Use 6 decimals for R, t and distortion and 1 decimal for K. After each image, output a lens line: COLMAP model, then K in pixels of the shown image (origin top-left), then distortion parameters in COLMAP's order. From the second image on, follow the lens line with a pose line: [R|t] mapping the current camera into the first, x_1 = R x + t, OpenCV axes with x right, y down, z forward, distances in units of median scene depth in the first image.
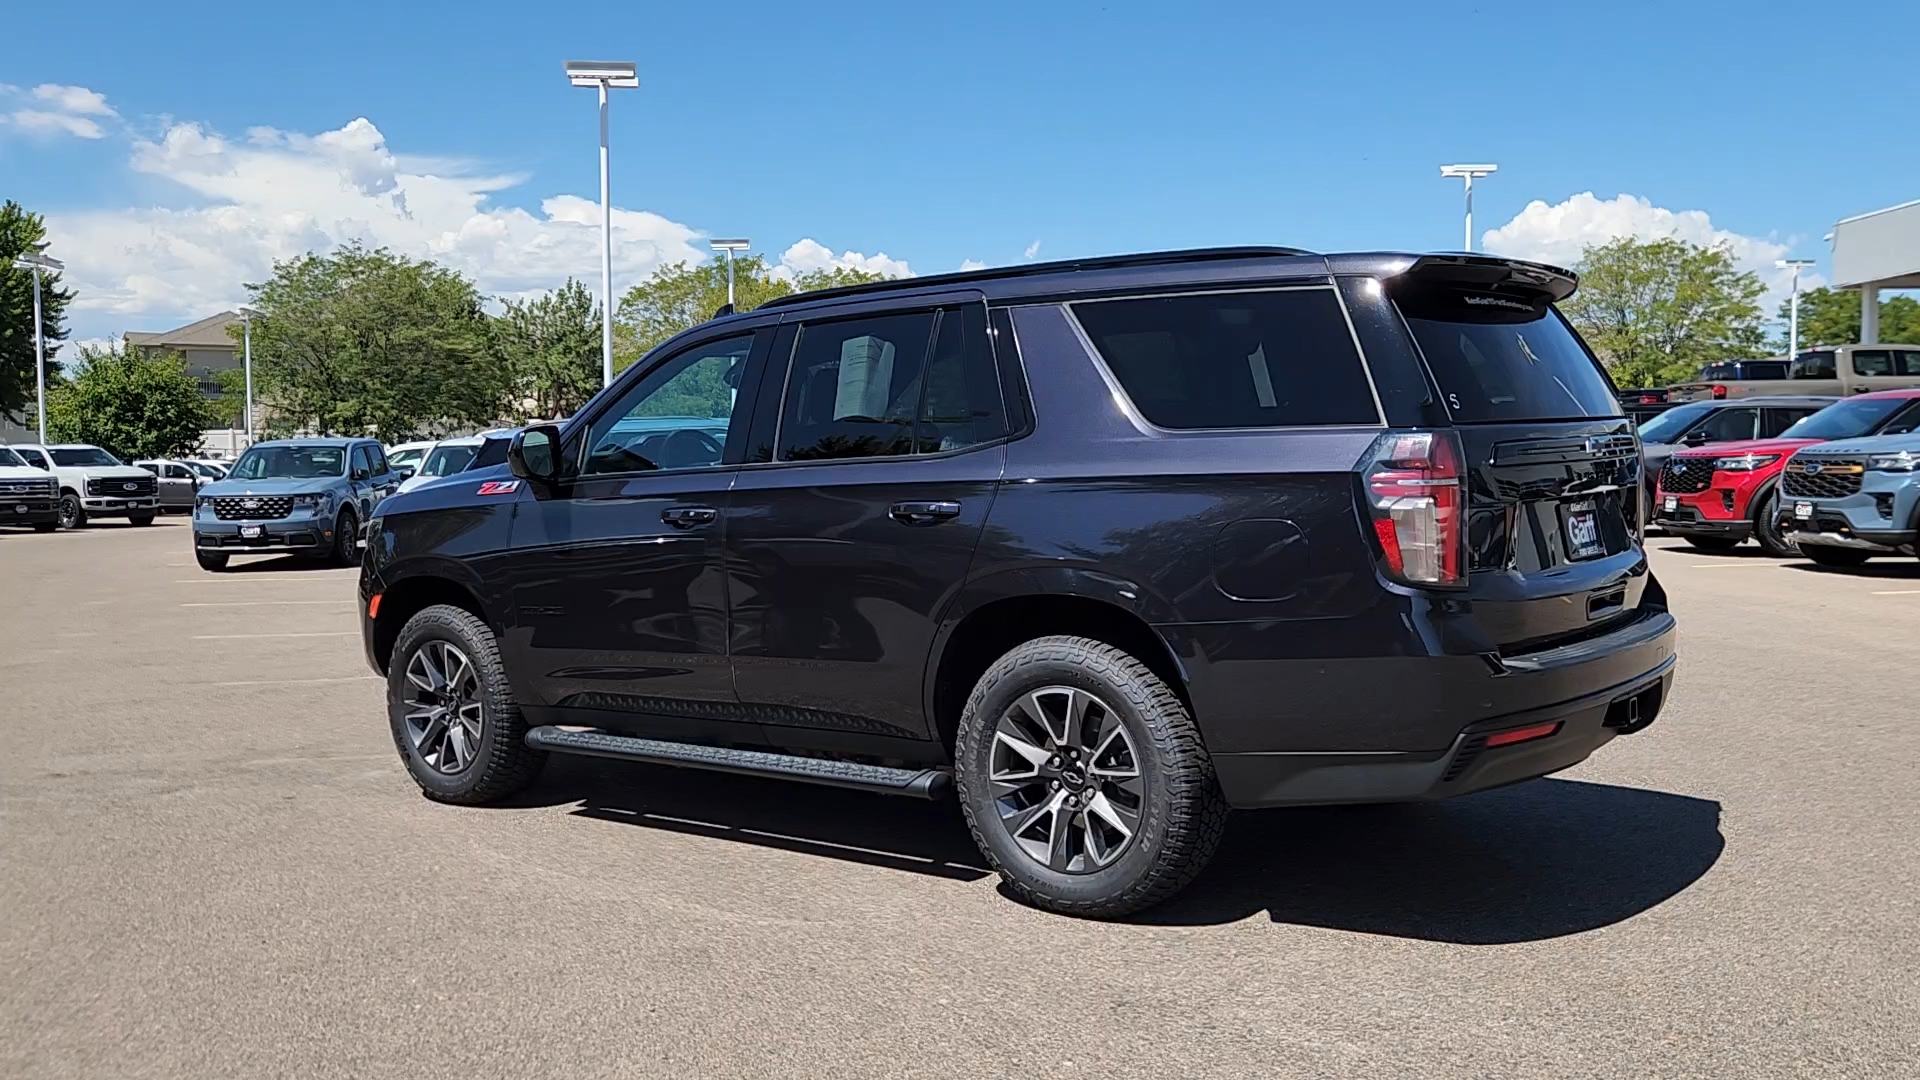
lens RADIAL K [[1632.6, 0, 946.8], [0, 1632.6, 550.5], [0, 0, 1]] dist [0.034827, -0.026724]
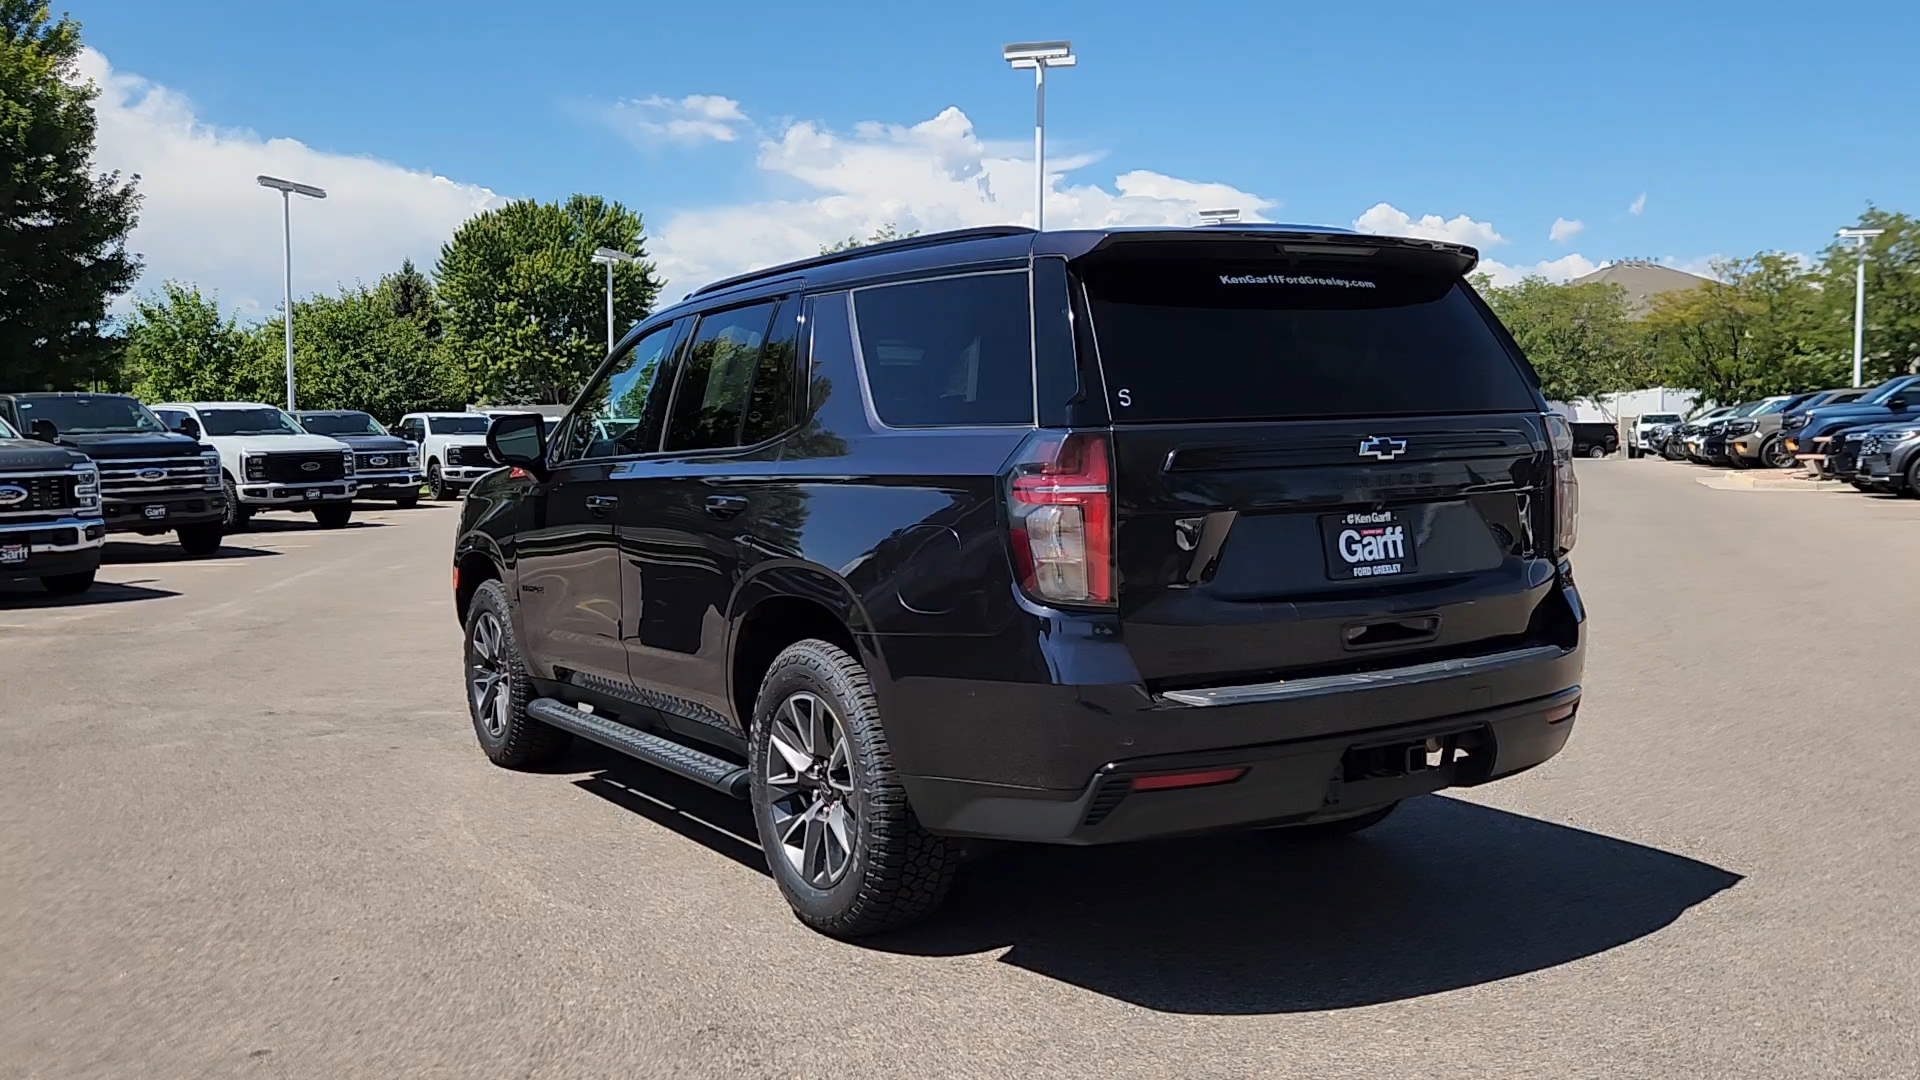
lens RADIAL K [[1634.8, 0, 945.3], [0, 1634.8, 545.2], [0, 0, 1]] dist [0.027840, -0.009931]
pose [[0.942126, 0.029191, -0.333987, 0.435080], [-0.024576, 0.999535, 0.018035, -0.020802], [0.334358, -0.008783, 0.942405, 0.114436]]
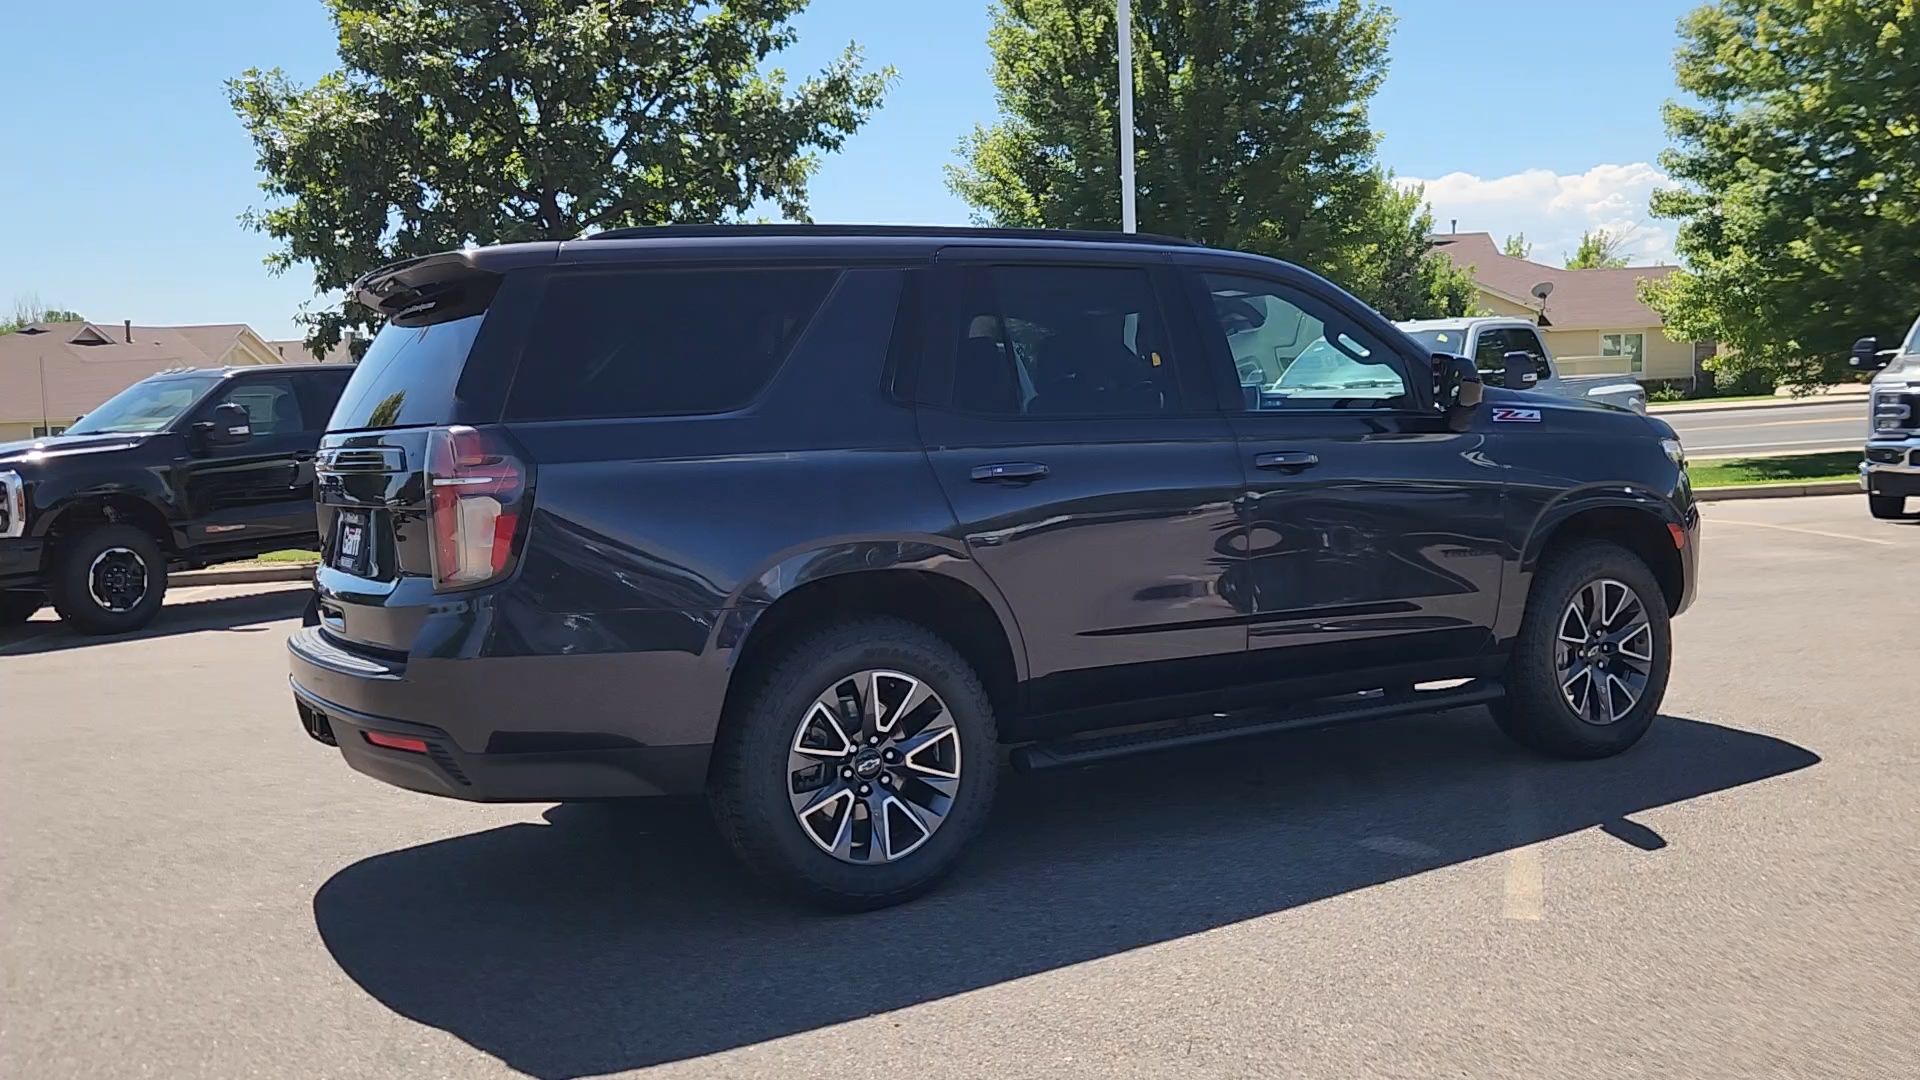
lens RADIAL K [[1636.5, 0, 941.9], [0, 1636.5, 552.2], [0, 0, 1]] dist [0.031289, -0.019987]
pose [[-0.353611, 0.122368, -0.927354, 1.120538], [-0.006018, 0.991088, 0.133073, -0.133193], [0.935373, 0.052637, -0.349723, 1.587327]]
